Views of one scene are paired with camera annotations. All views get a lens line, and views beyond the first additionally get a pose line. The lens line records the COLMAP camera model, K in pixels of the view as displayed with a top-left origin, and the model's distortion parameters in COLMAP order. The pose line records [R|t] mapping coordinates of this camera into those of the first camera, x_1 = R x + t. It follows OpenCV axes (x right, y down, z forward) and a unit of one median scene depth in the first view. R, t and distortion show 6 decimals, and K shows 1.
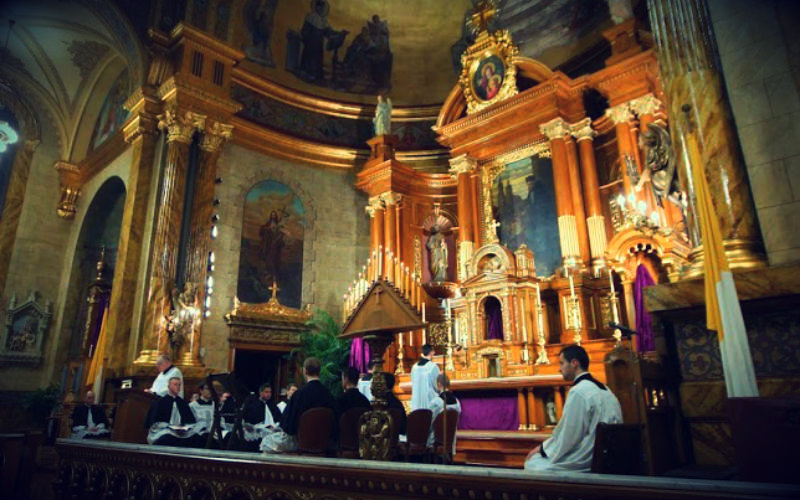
lens RADIAL K [[553.4, 0, 407.4], [0, 553.4, 228.9], [0, 0, 1]] dist [-0.000344, 0.000766]
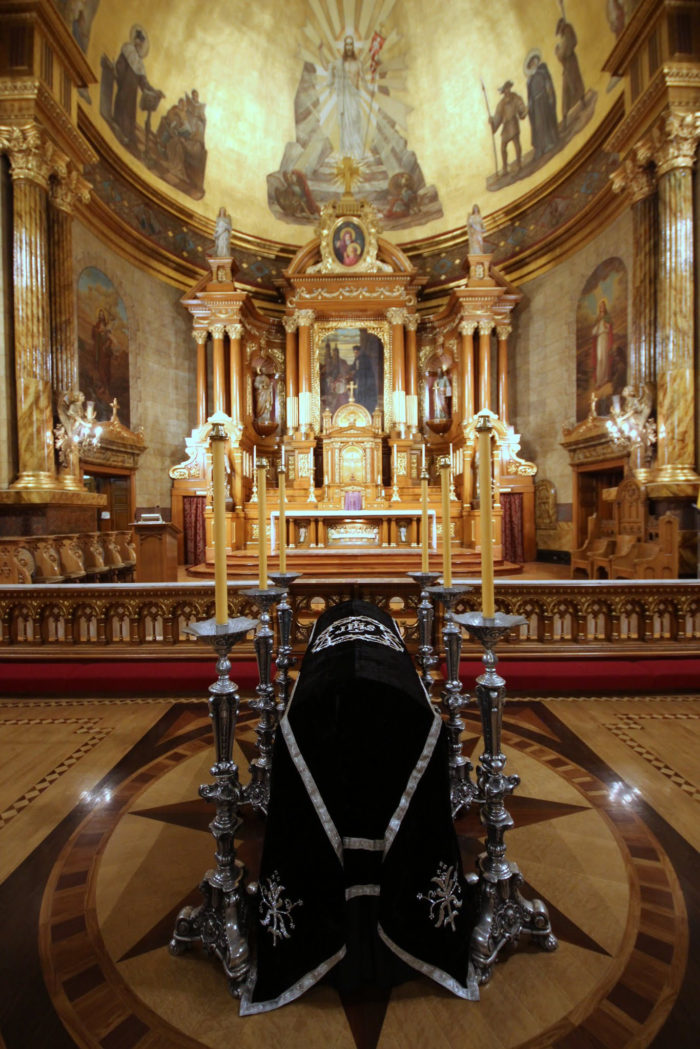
lens RADIAL K [[481.4, 0, 348.7], [0, 481.4, 527.6], [0, 0, 1]] dist [-0.010599, -0.002243]
pose [[0.734449, -0.015021, 0.678498, -0.496640], [-0.212649, 0.944317, 0.251090, 0.019038], [-0.644488, -0.328695, 0.690358, 0.156790]]
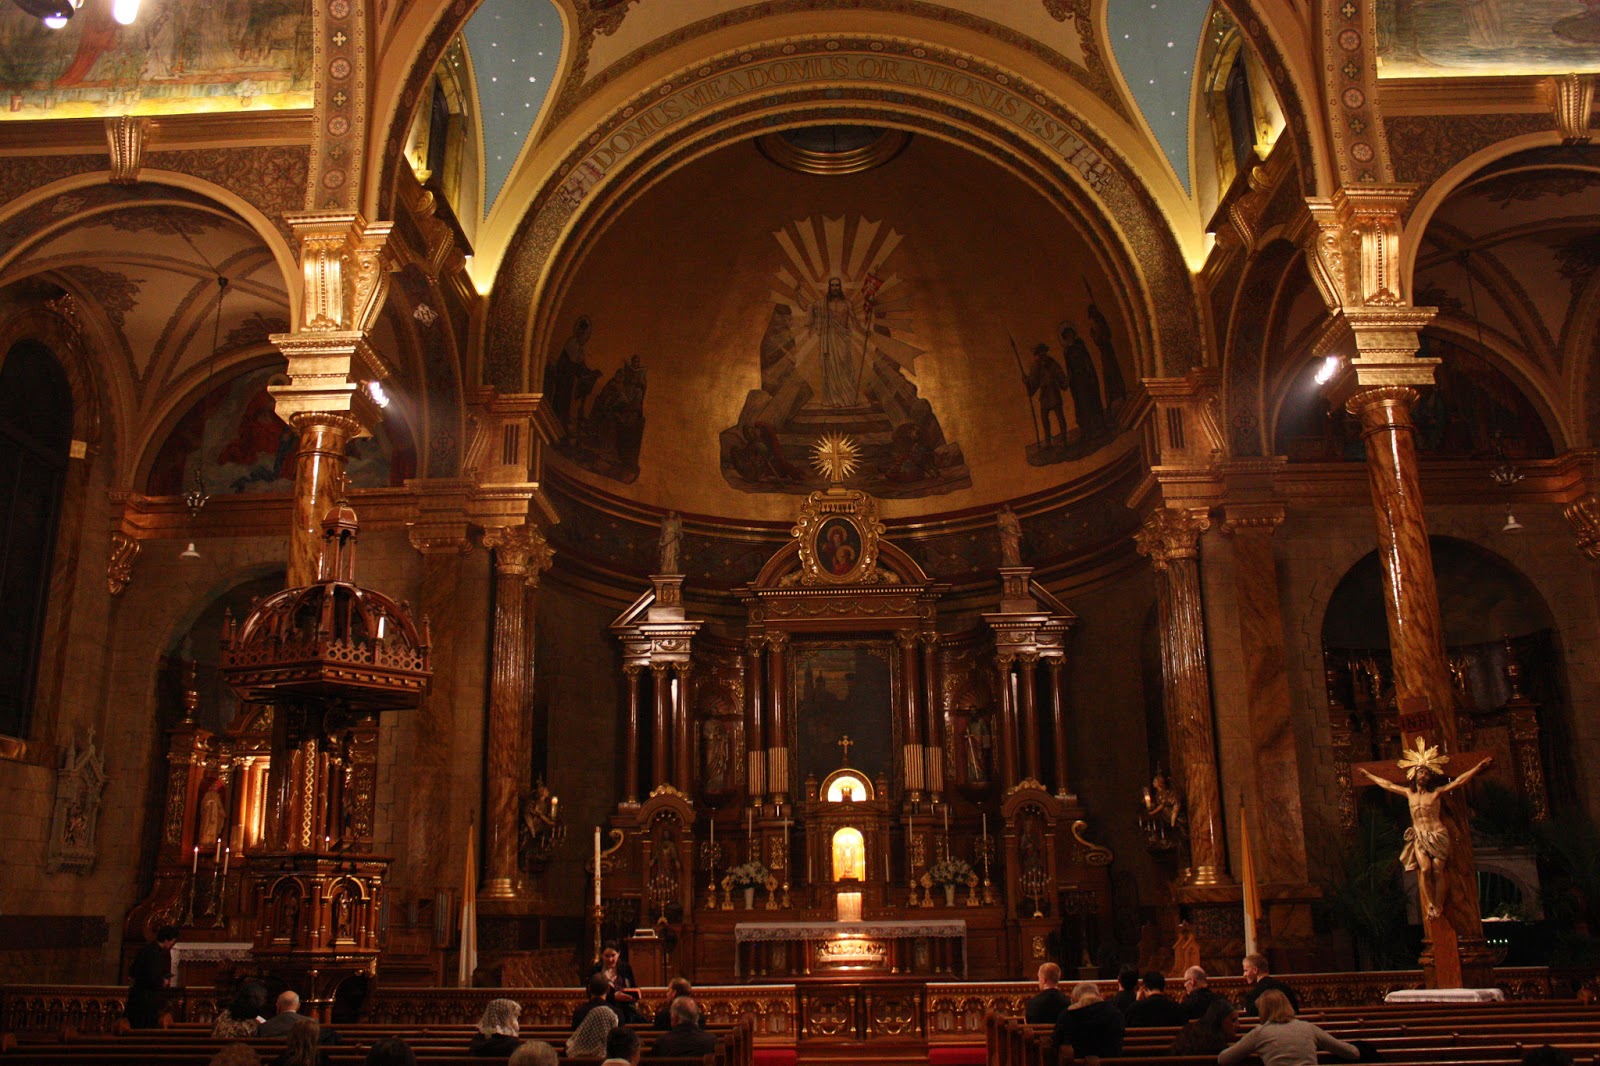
lens RADIAL K [[1336.9, 0, 799.3], [0, 1336.9, 536.0], [0, 0, 1]] dist [-0.107813, 0.015818]
pose [[0.745572, 0.187738, 0.639435, -1.121157], [-0.205508, 0.977508, -0.047376, -0.181273], [-0.633947, -0.096086, 0.767384, -0.446222]]
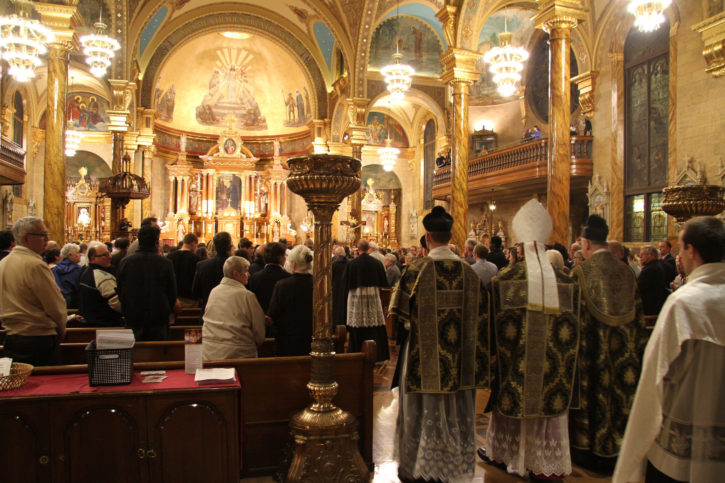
lens RADIAL K [[549.9, 0, 362.6], [0, 549.9, 242.7], [0, 0, 1]] dist [-0.128071, 0.004302]
pose [[0.500201, 0.021673, 0.865638, -1.946890], [-0.292450, 0.945174, 0.145325, -0.408631], [-0.815029, -0.325848, 0.479115, -1.097370]]
